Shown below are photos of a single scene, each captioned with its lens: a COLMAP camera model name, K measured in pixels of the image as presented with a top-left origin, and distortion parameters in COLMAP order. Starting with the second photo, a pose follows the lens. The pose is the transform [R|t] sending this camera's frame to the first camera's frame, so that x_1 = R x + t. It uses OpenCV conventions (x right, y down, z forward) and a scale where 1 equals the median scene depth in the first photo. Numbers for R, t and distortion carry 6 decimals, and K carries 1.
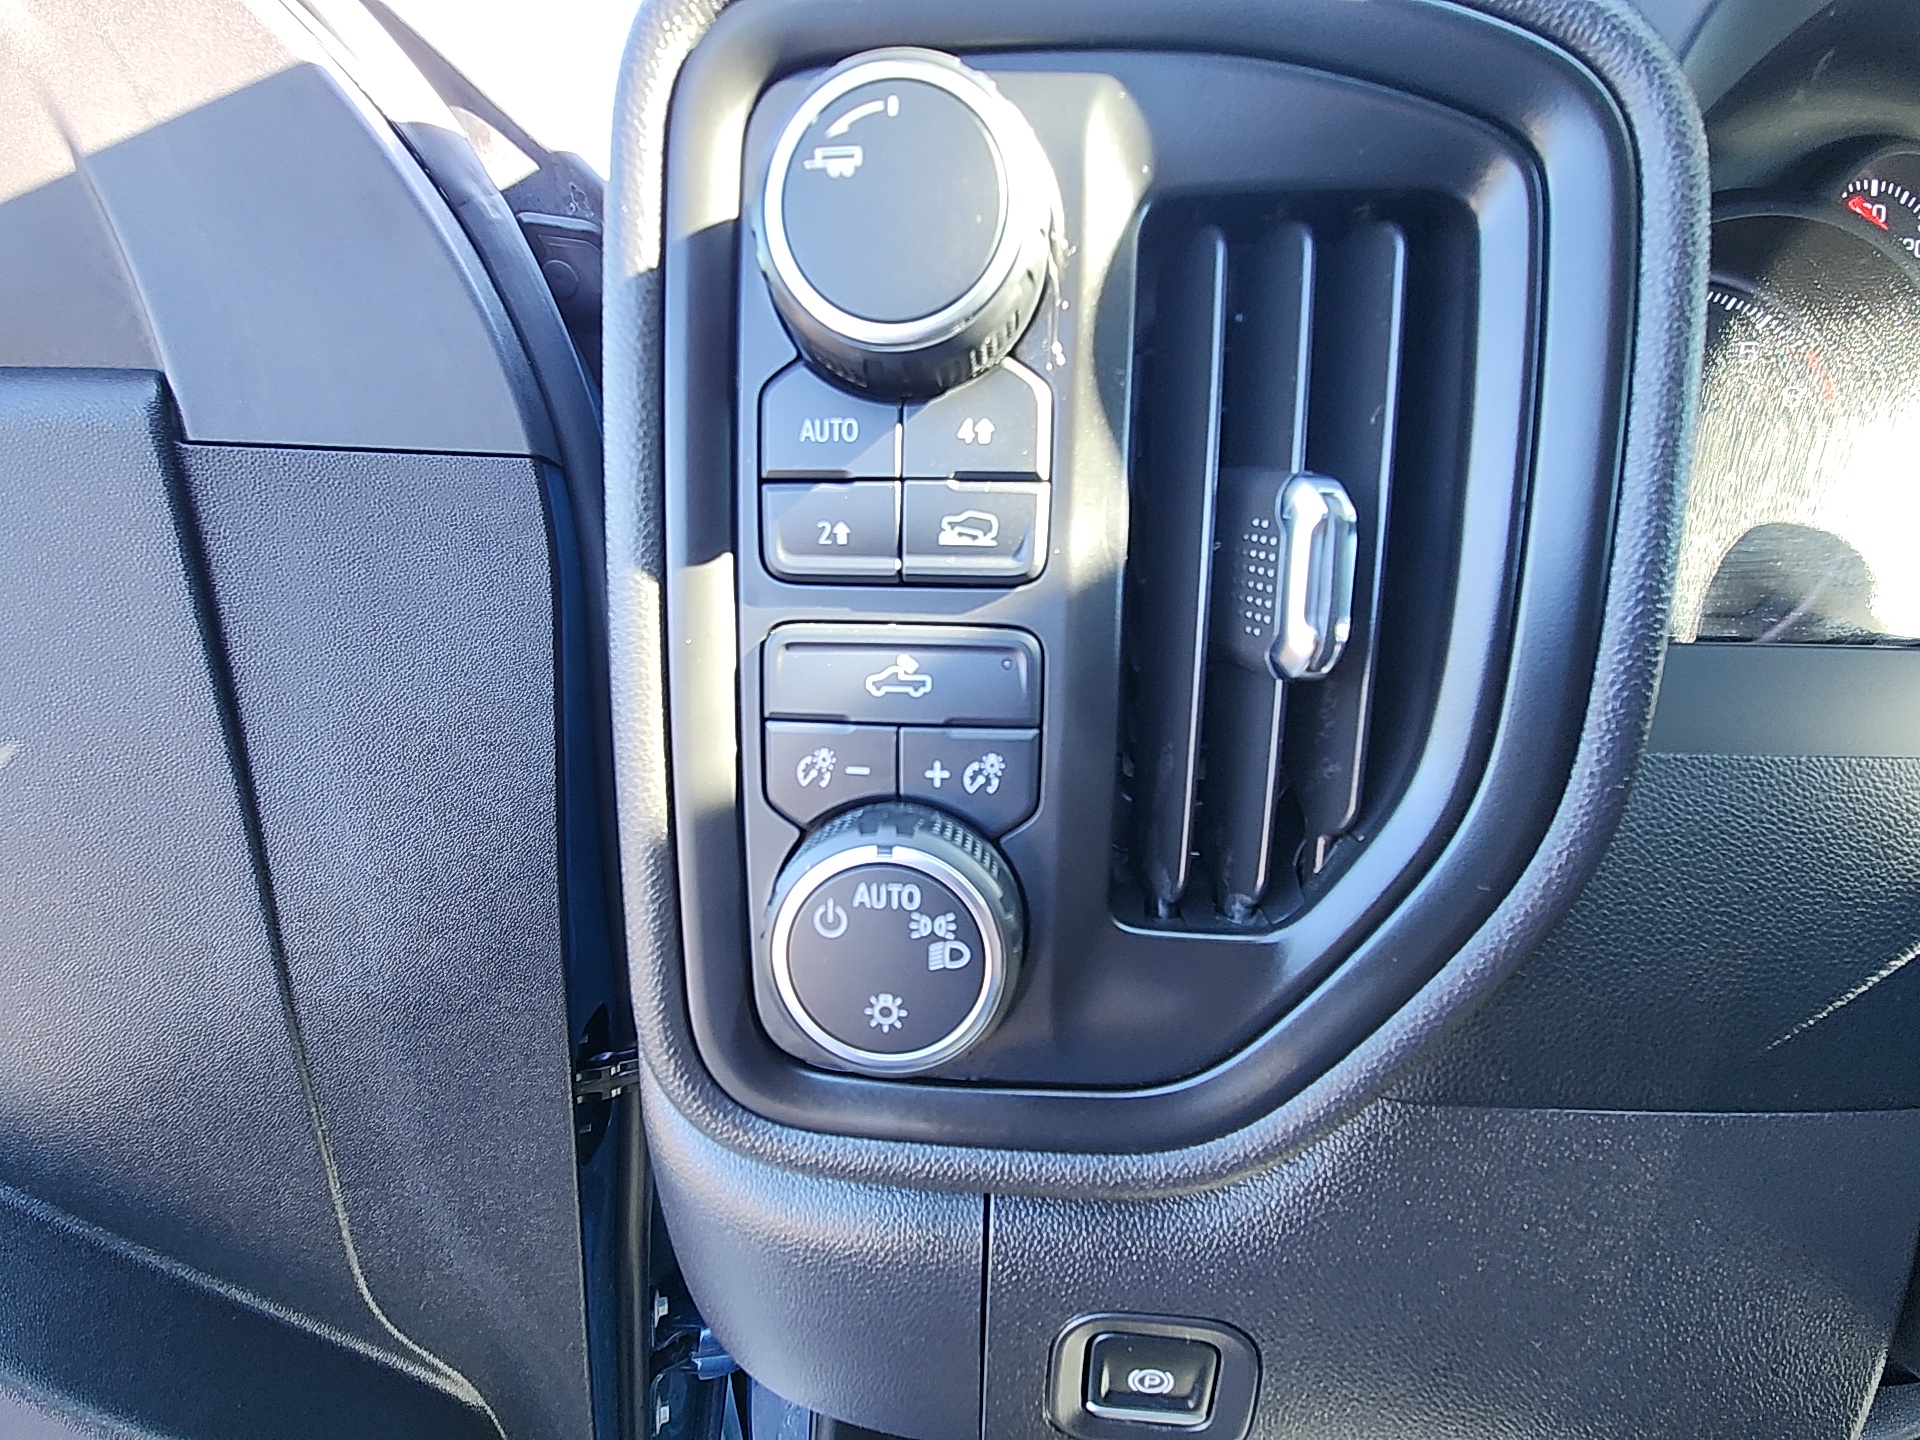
lens RADIAL K [[777.1, 0, 950.2], [0, 777.1, 700.1], [0, 0, 1]] dist [0.008769, -0.006387]
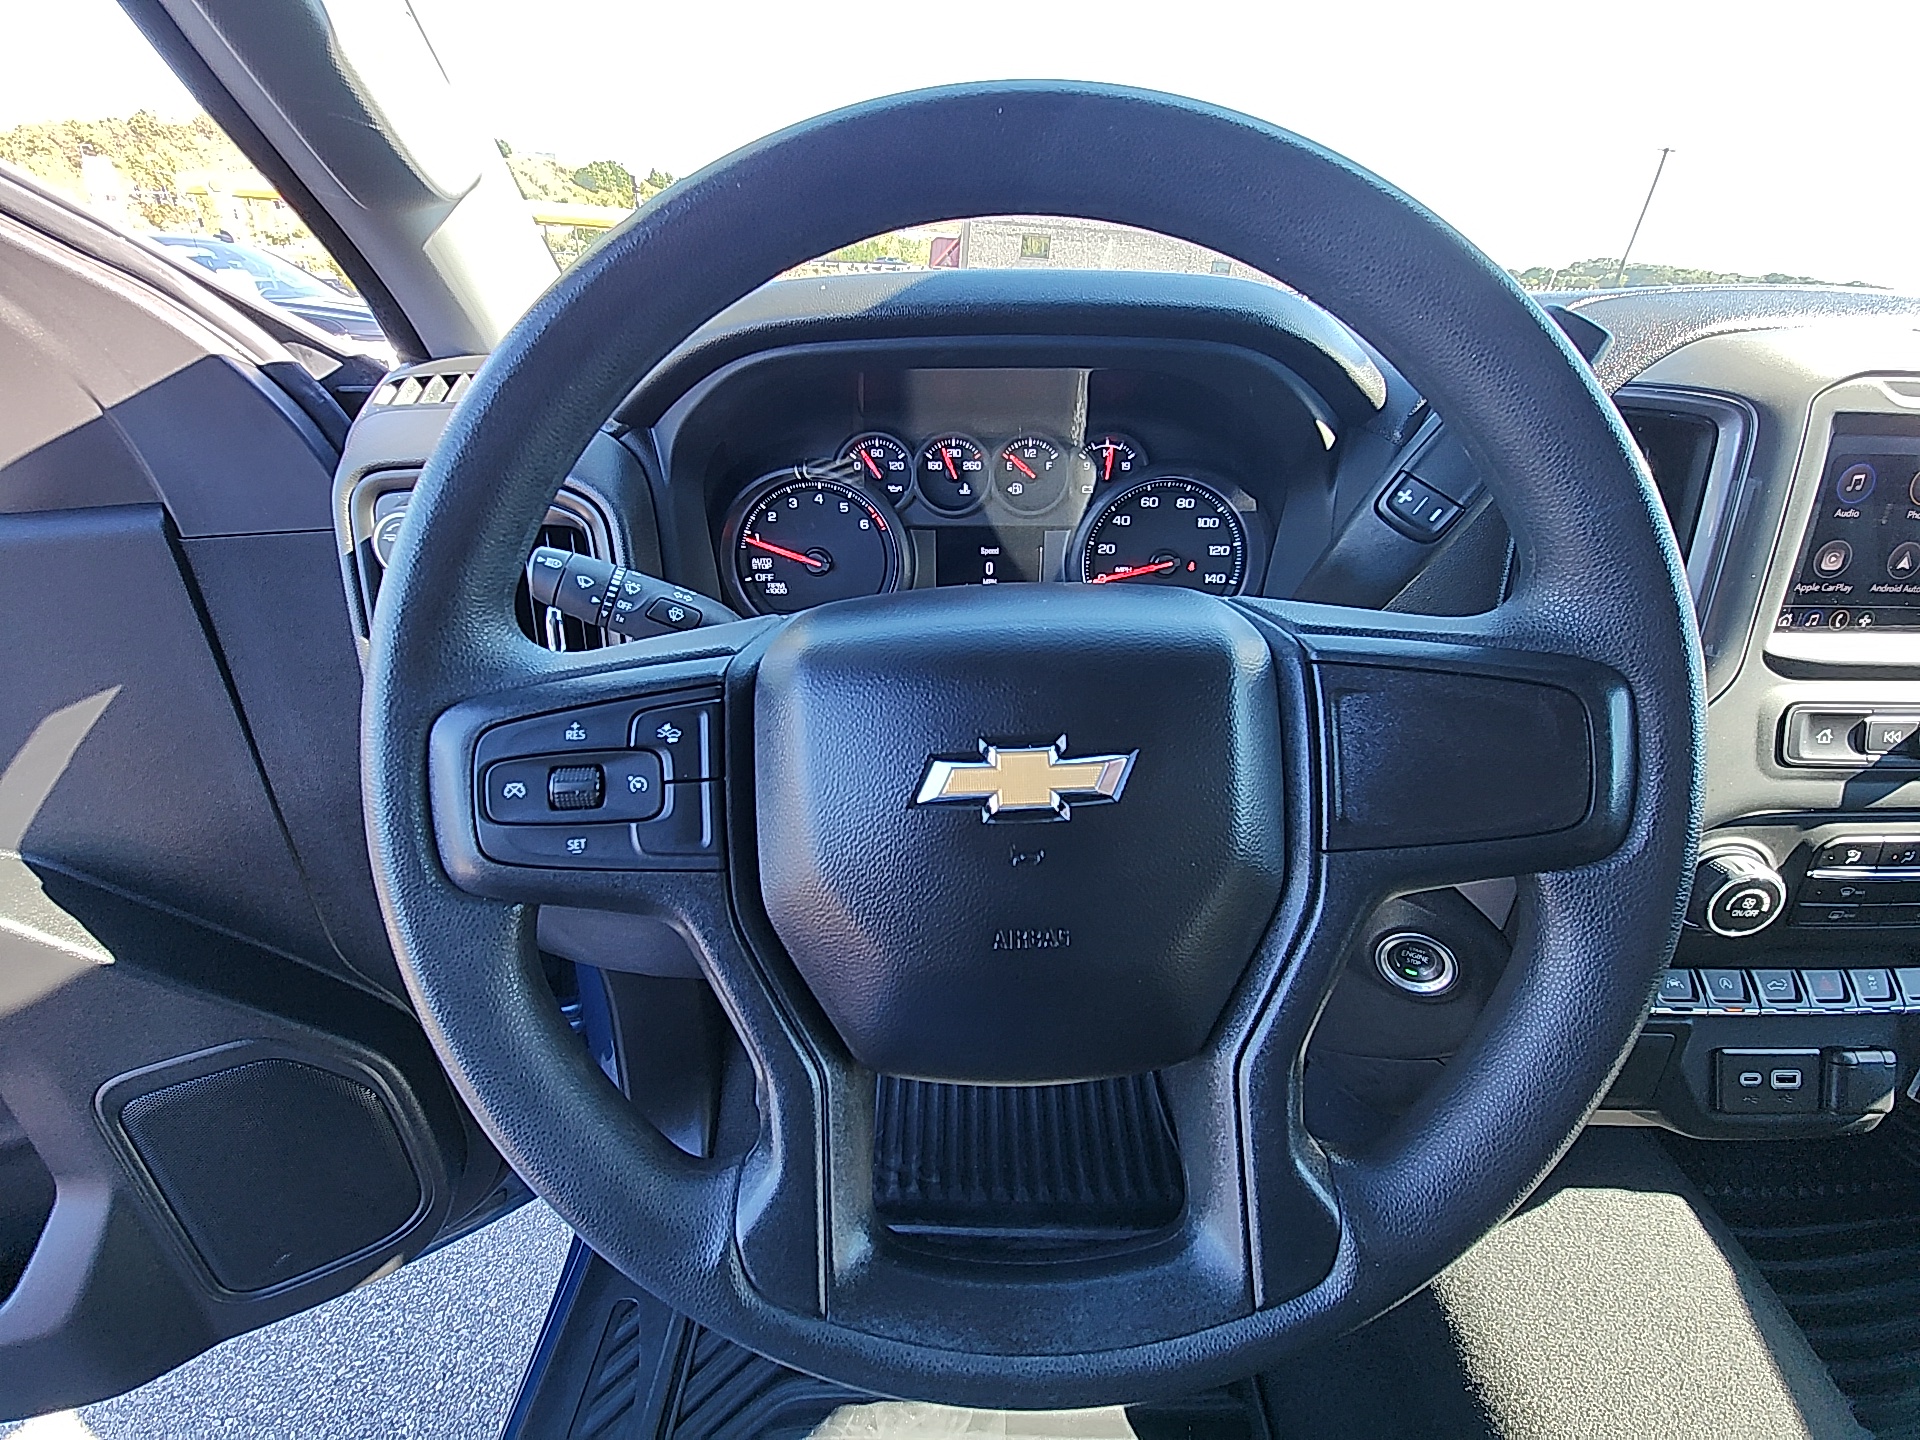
lens RADIAL K [[777.1, 0, 950.2], [0, 777.1, 700.1], [0, 0, 1]] dist [0.008769, -0.006387]
pose [[0.998769, -0.032994, 0.037046, 1.030364], [0.027097, 0.988359, 0.149708, -0.165115], [-0.041554, -0.148519, 0.988036, -1.268816]]
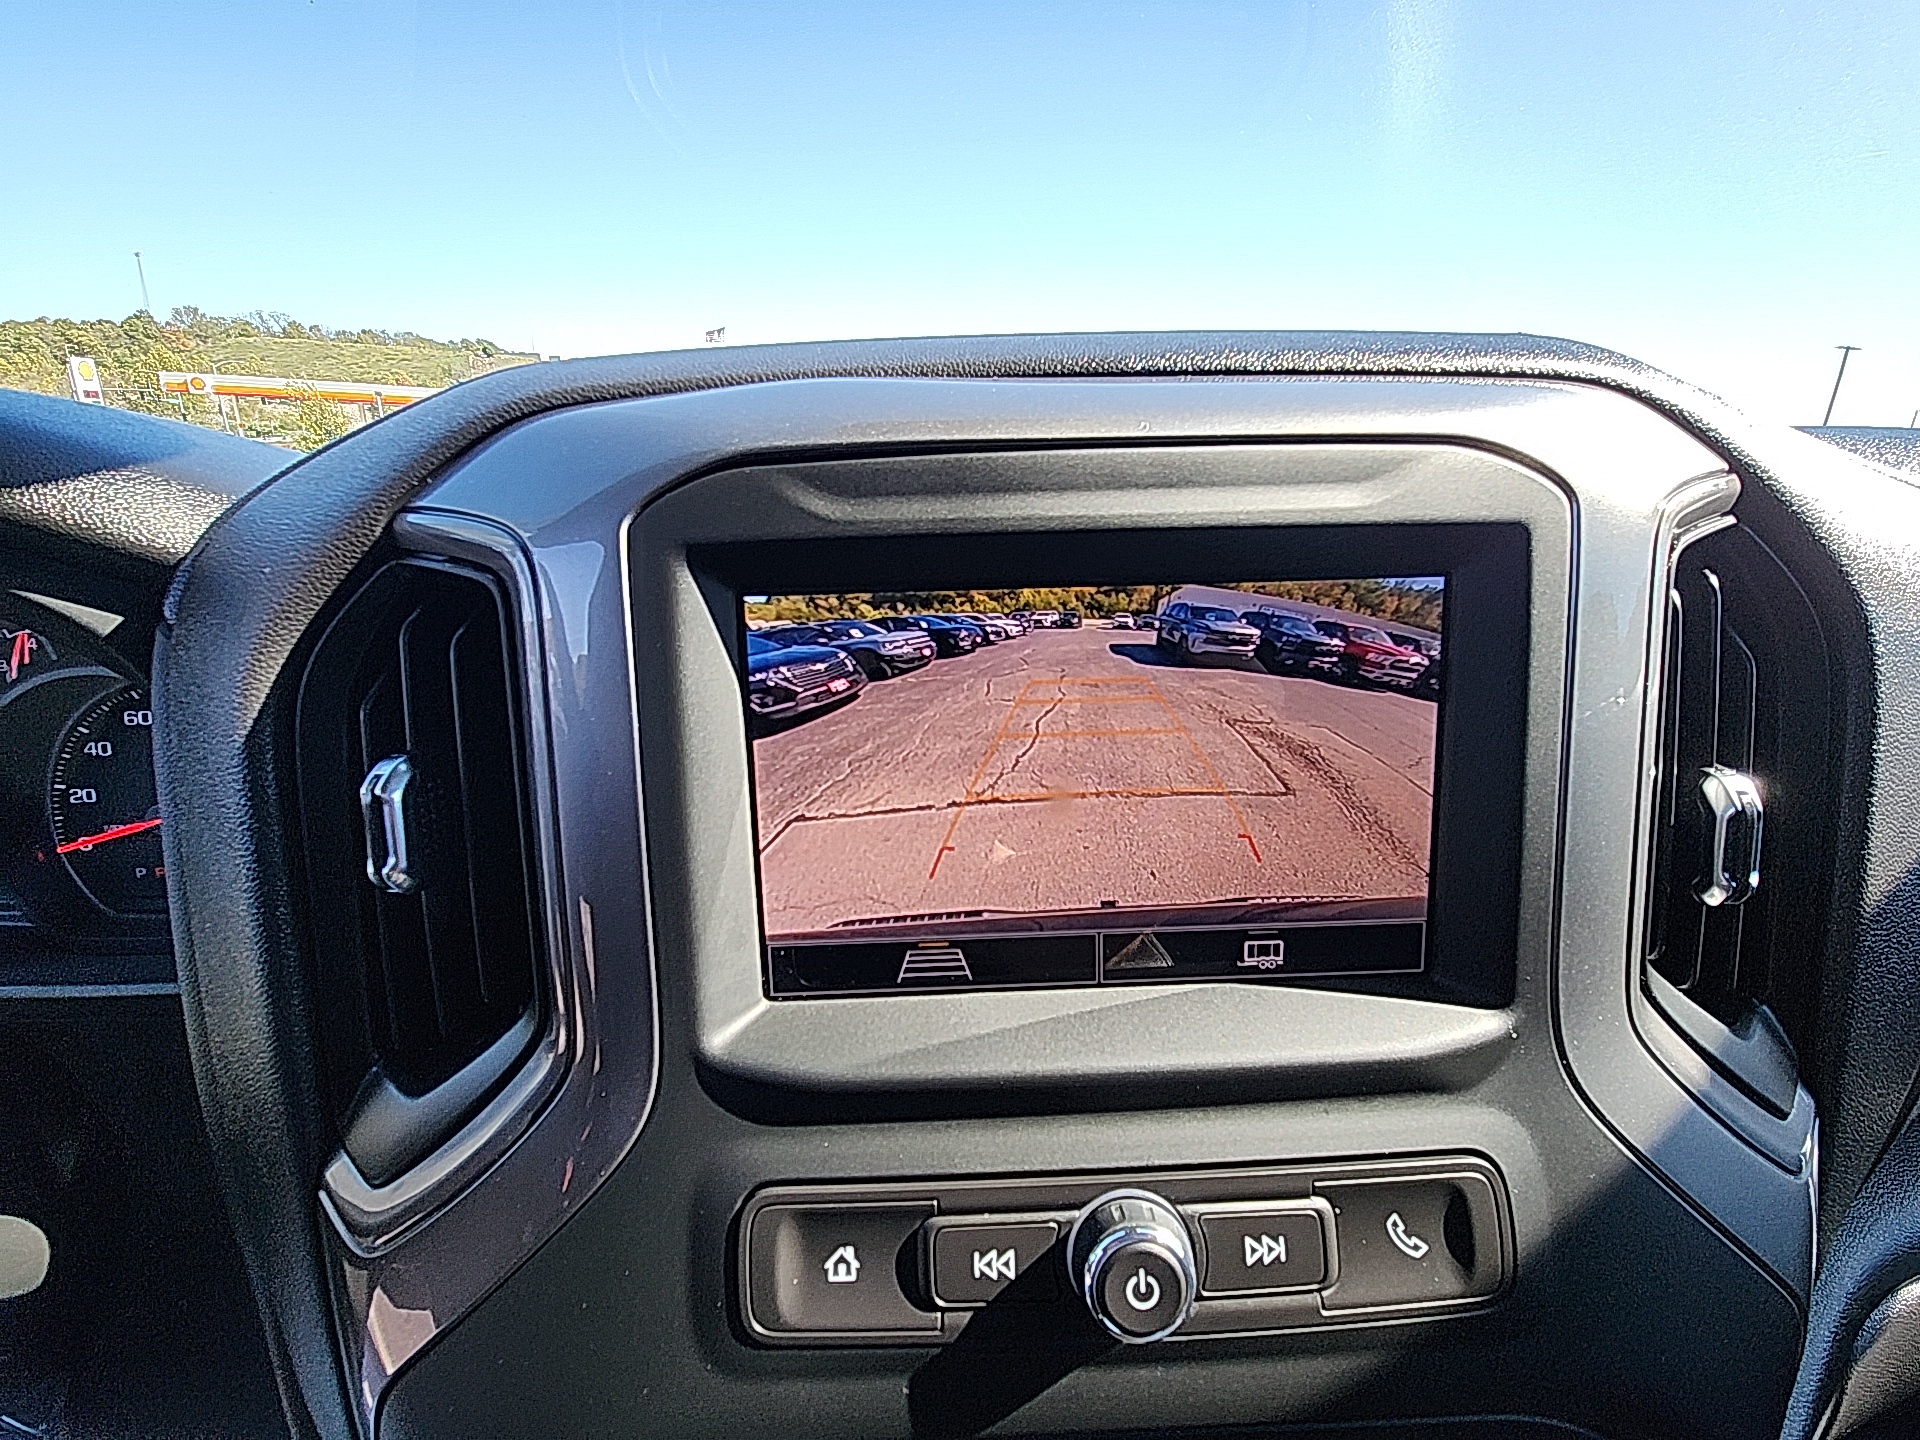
lens RADIAL K [[781.6, 0, 962.1], [0, 781.6, 714.0], [0, 0, 1]] dist [0.010221, -0.011053]
pose [[0.994353, -0.060584, 0.087126, 2.817699], [0.062786, 0.997767, -0.022759, -0.255225], [-0.085553, 0.028100, 0.995937, -0.537182]]
